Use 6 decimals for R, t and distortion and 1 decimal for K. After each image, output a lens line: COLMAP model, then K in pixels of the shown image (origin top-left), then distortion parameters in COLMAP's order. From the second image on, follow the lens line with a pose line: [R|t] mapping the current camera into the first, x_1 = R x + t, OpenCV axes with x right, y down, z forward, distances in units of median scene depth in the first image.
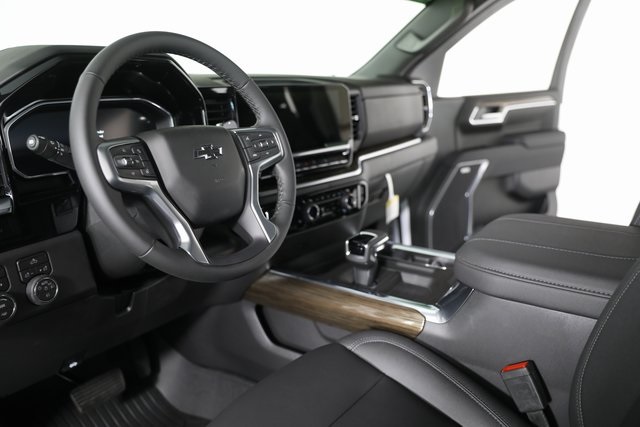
lens RADIAL K [[513.6, 0, 320.0], [0, 513.6, 213.5], [0, 0, 1]] dist [-0.010168, -0.004320]
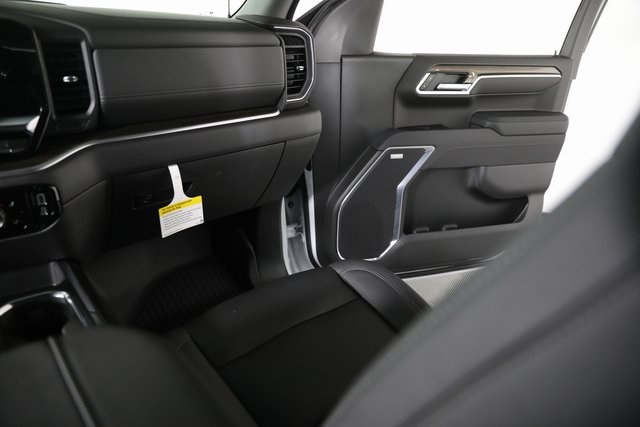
lens RADIAL K [[441.7, 0, 320.0], [0, 441.7, 213.5], [0, 0, 1]] dist [-0.106934, 0.091809]
pose [[0.967495, 0.150484, -0.203243, 0.313290], [-0.118745, 0.979904, 0.160275, -0.090686], [0.223277, -0.130931, 0.965922, 0.336362]]
